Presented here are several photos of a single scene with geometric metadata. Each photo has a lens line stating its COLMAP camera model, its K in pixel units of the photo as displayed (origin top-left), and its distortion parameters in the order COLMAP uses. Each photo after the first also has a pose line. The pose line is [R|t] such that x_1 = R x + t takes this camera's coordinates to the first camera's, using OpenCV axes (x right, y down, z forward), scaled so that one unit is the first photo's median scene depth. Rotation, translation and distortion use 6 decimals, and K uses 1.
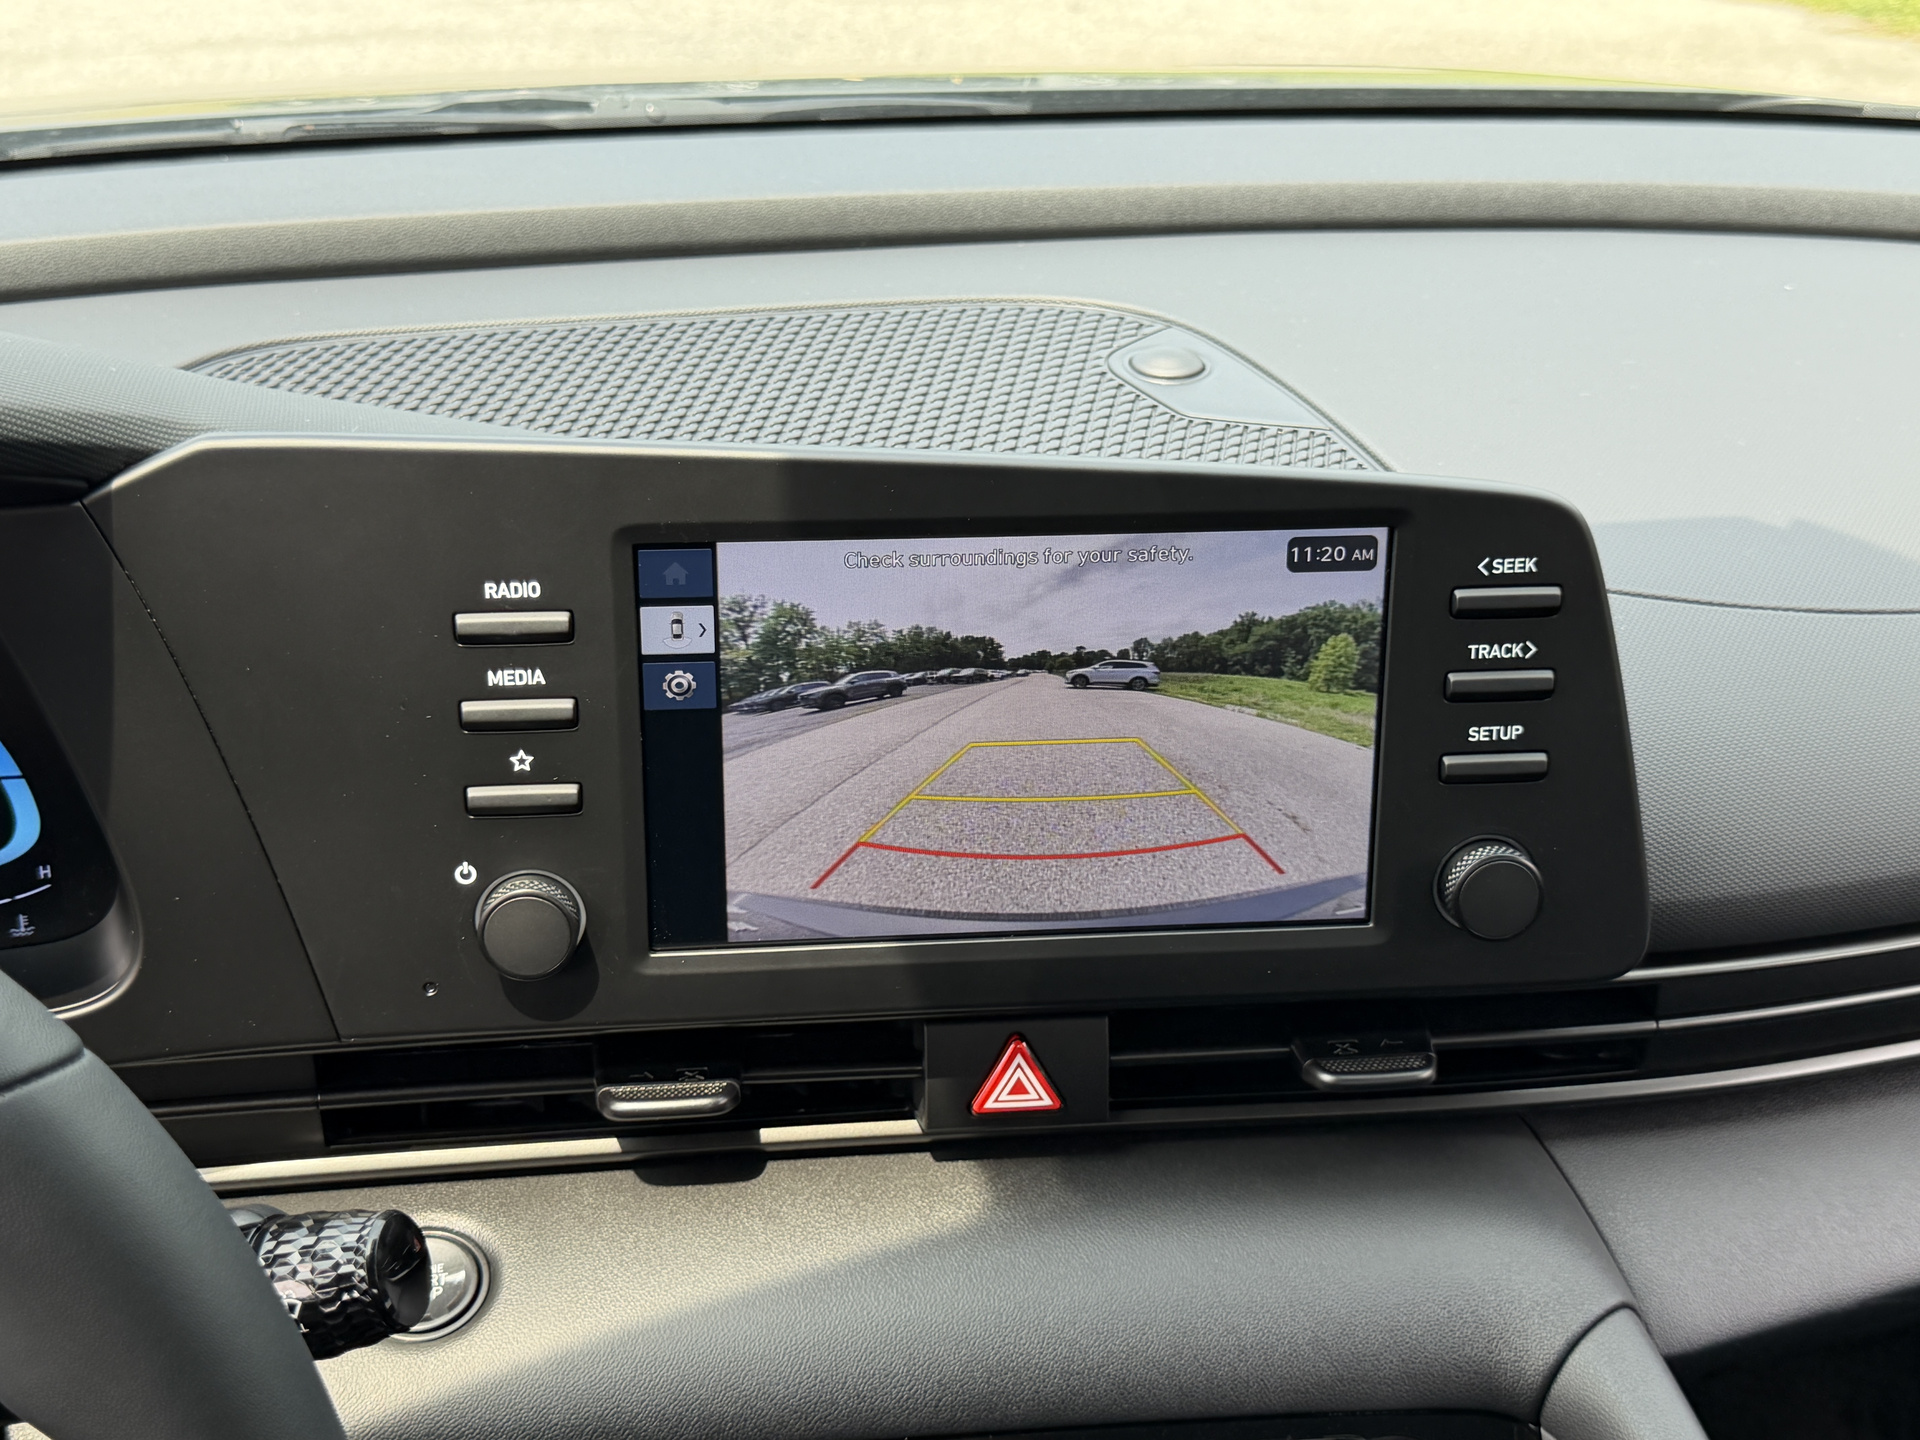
lens RADIAL K [[2367.8, 0, 960.9], [0, 2367.8, 723.1], [0, 0, 1]] dist [0.100908, 0.000000]
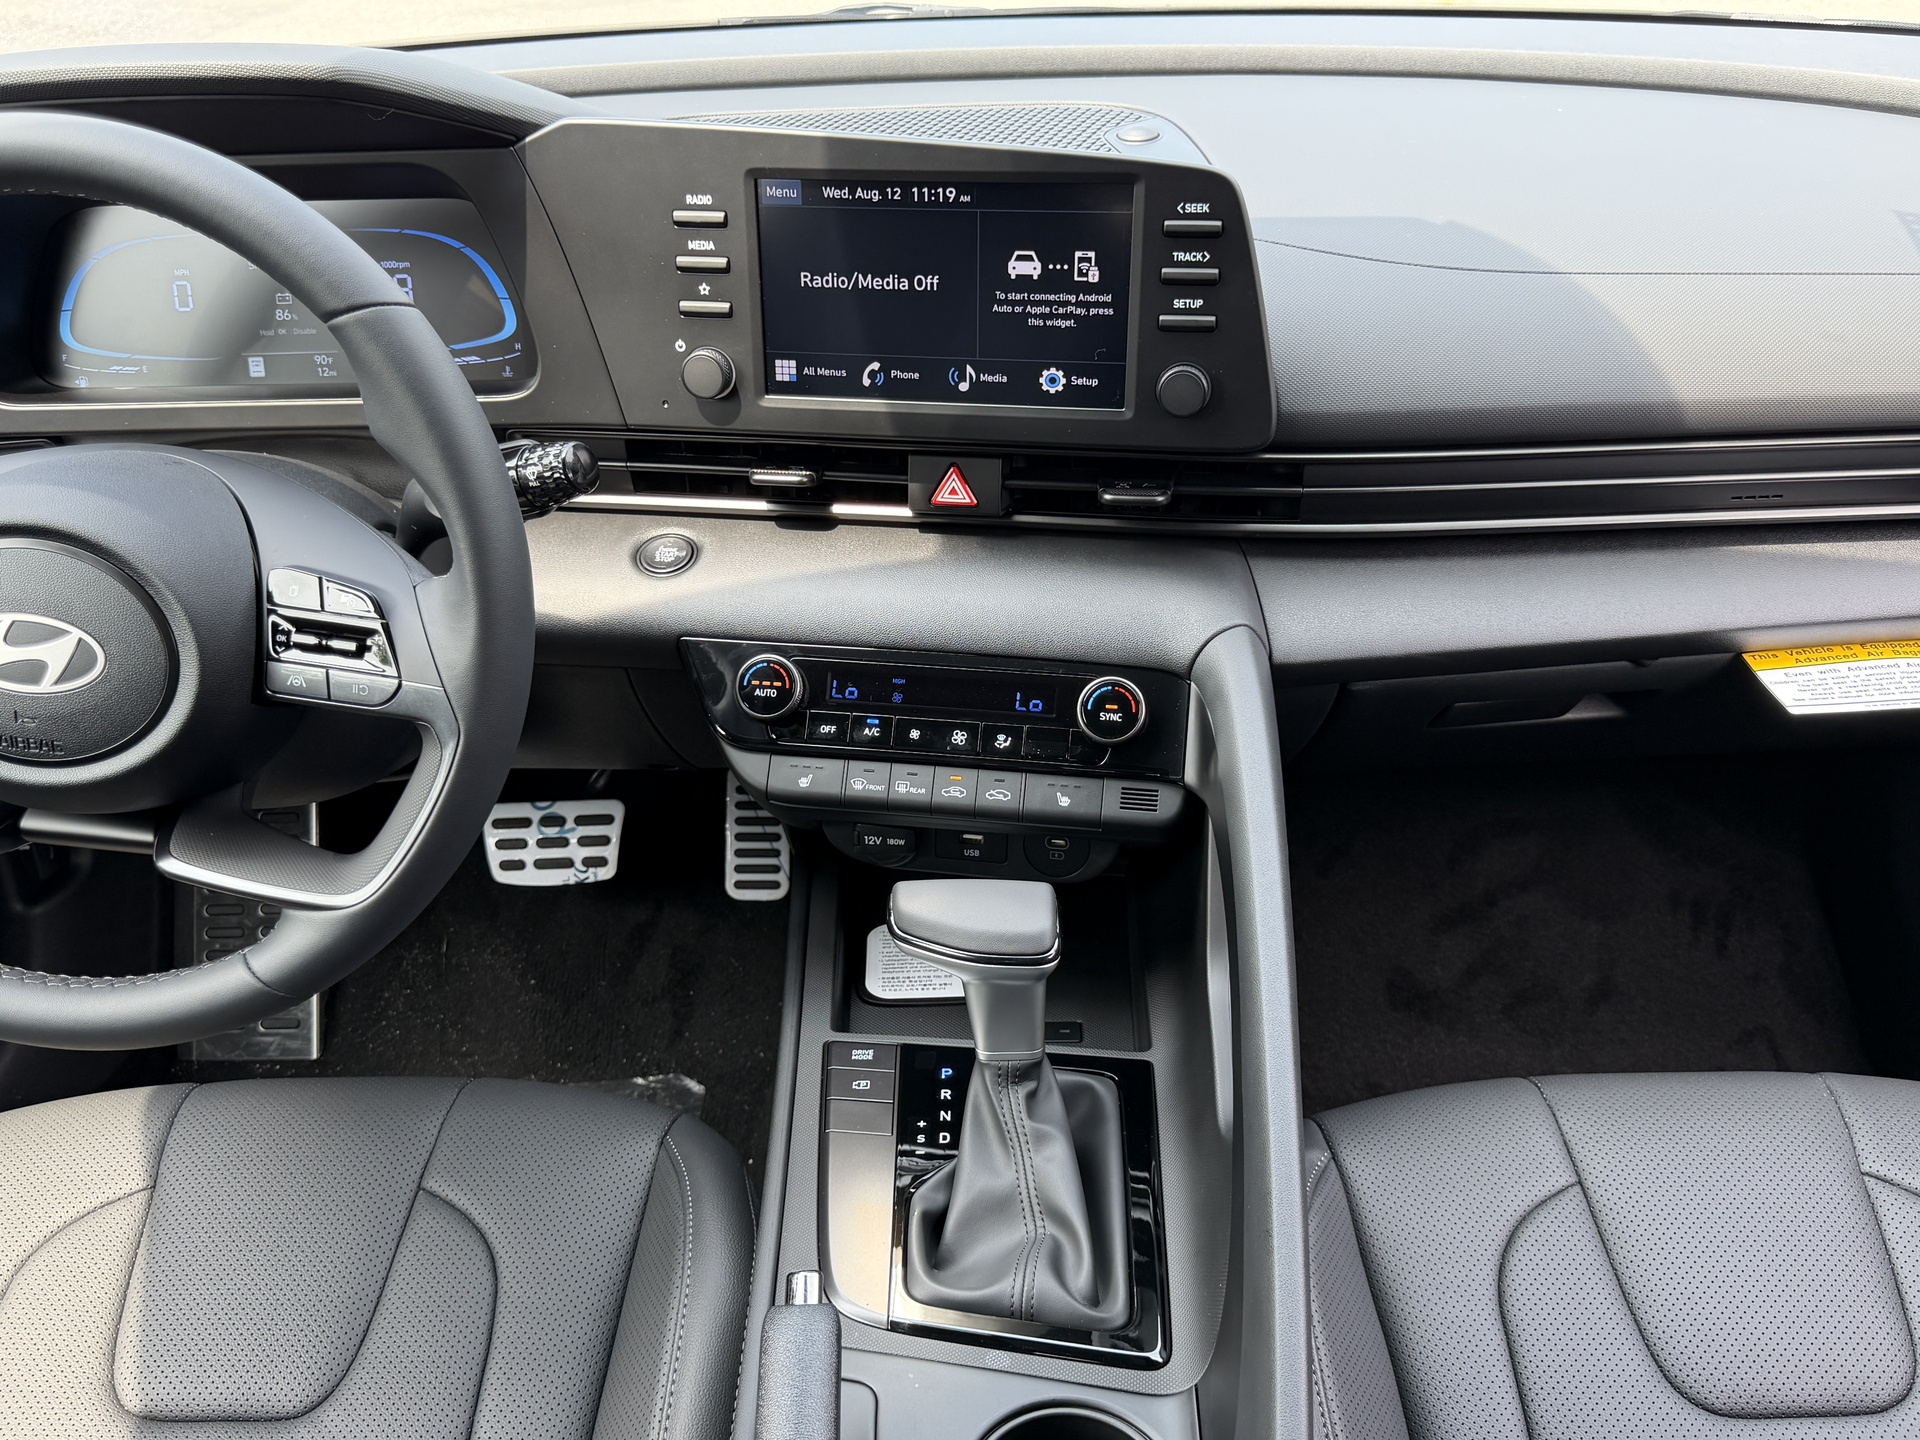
lens RADIAL K [[1702.7, 0, 948.9], [0, 1702.7, 746.1], [0, 0, 1]] dist [0.117675, -0.217359]
pose [[0.954324, 0.111544, -0.277171, 0.437801], [-0.084023, 0.990452, 0.109296, 0.209051], [0.286716, -0.081015, 0.954584, -0.372712]]
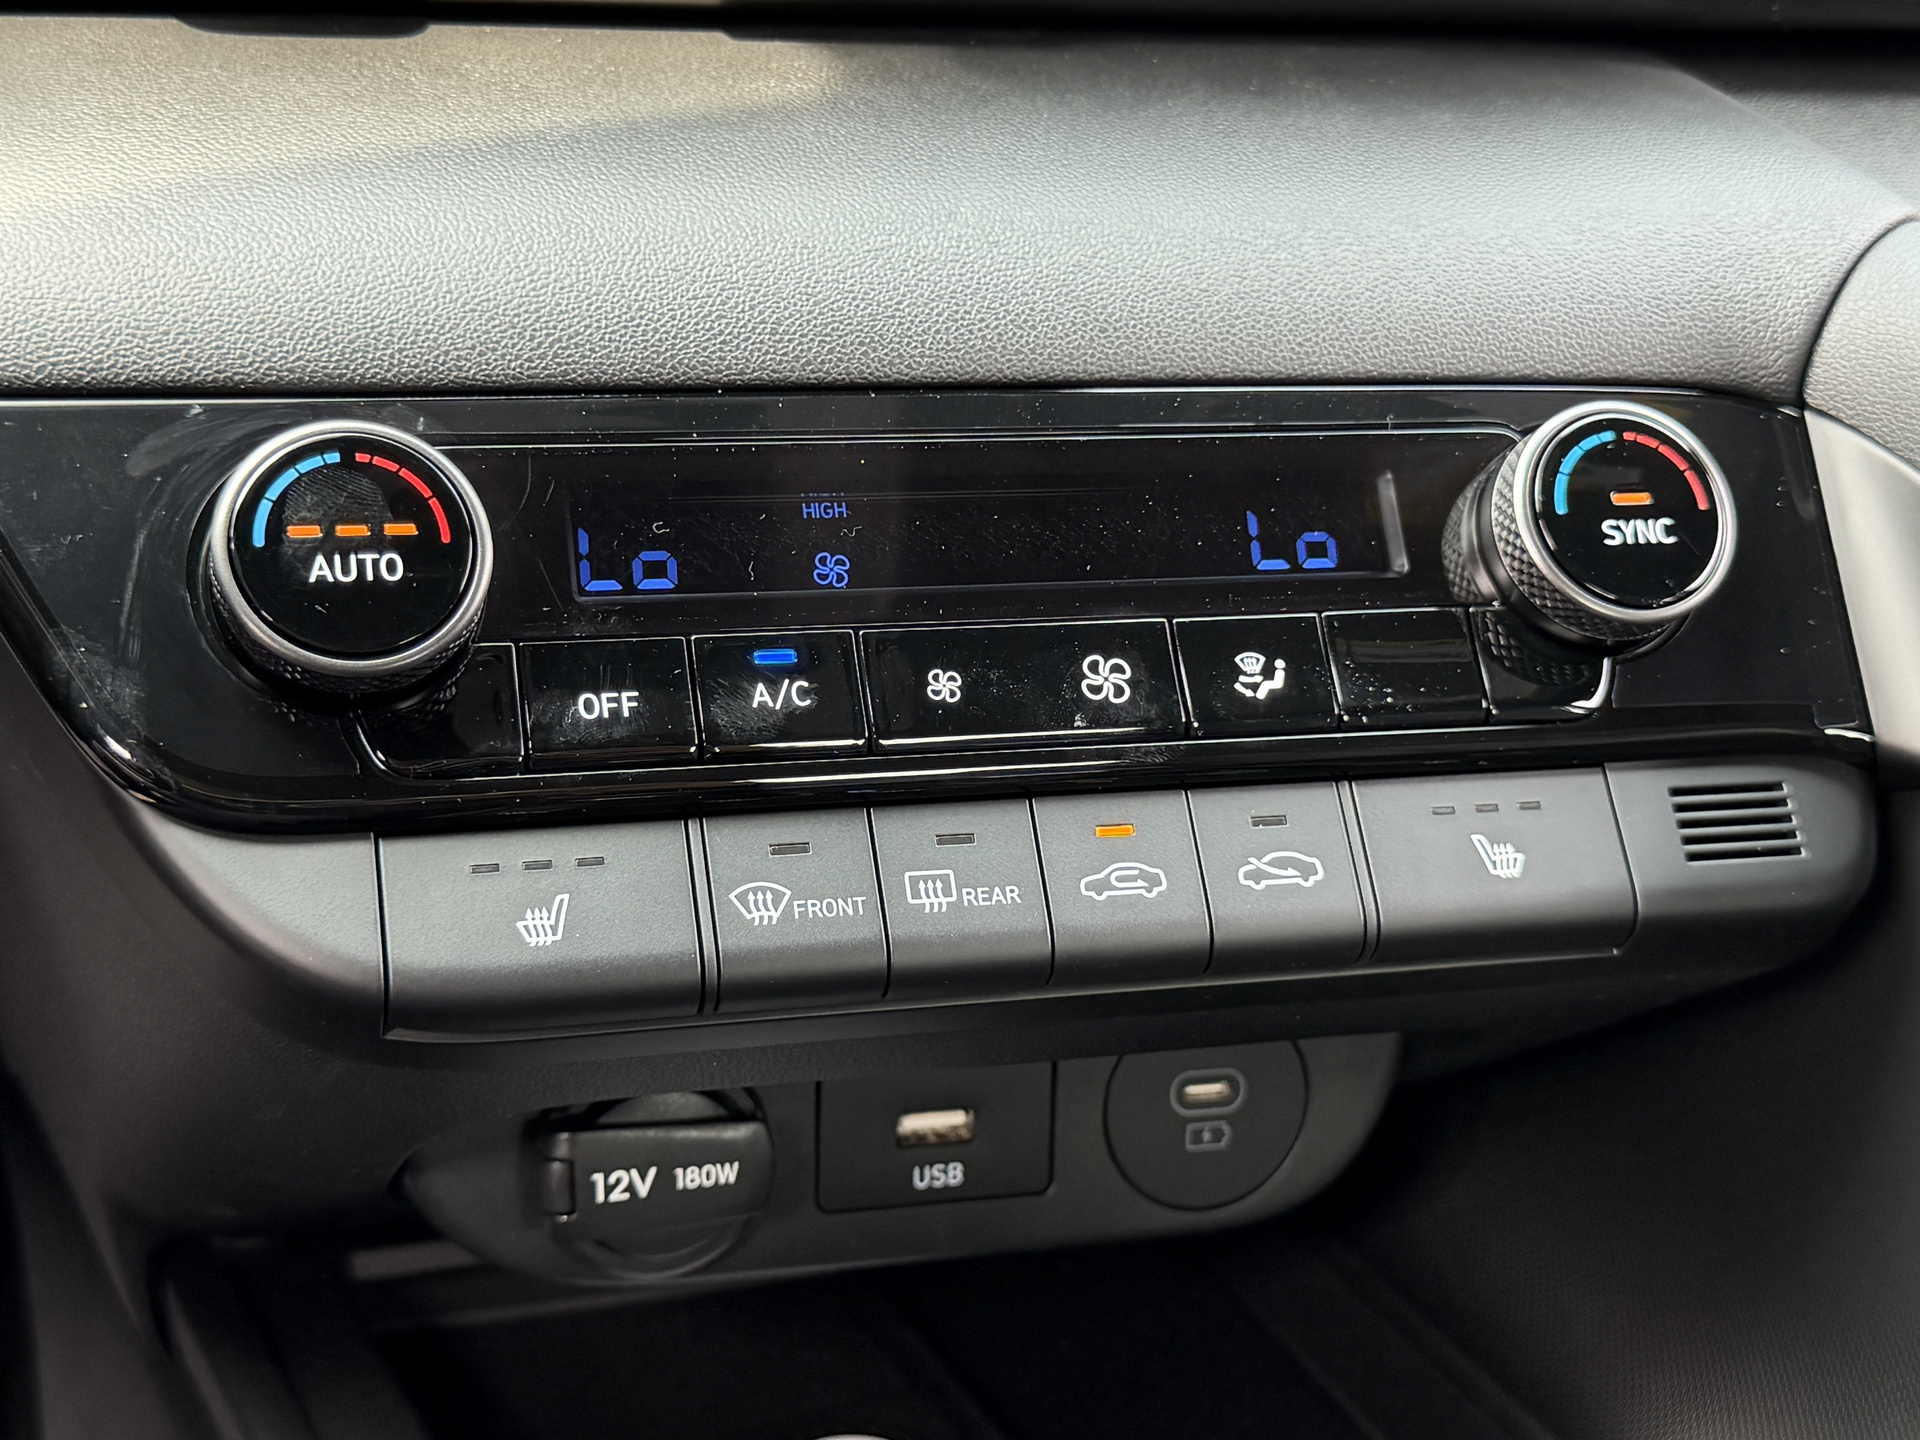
lens RADIAL K [[2722.1, 0, 961.7], [0, 2722.1, 725.0], [0, 0, 1]] dist [0.108476, 0.000000]
pose [[0.989006, -0.027747, 0.145247, -0.058172], [0.037799, 0.997043, -0.066909, 0.401846], [-0.142961, 0.071663, 0.987130, 0.375175]]
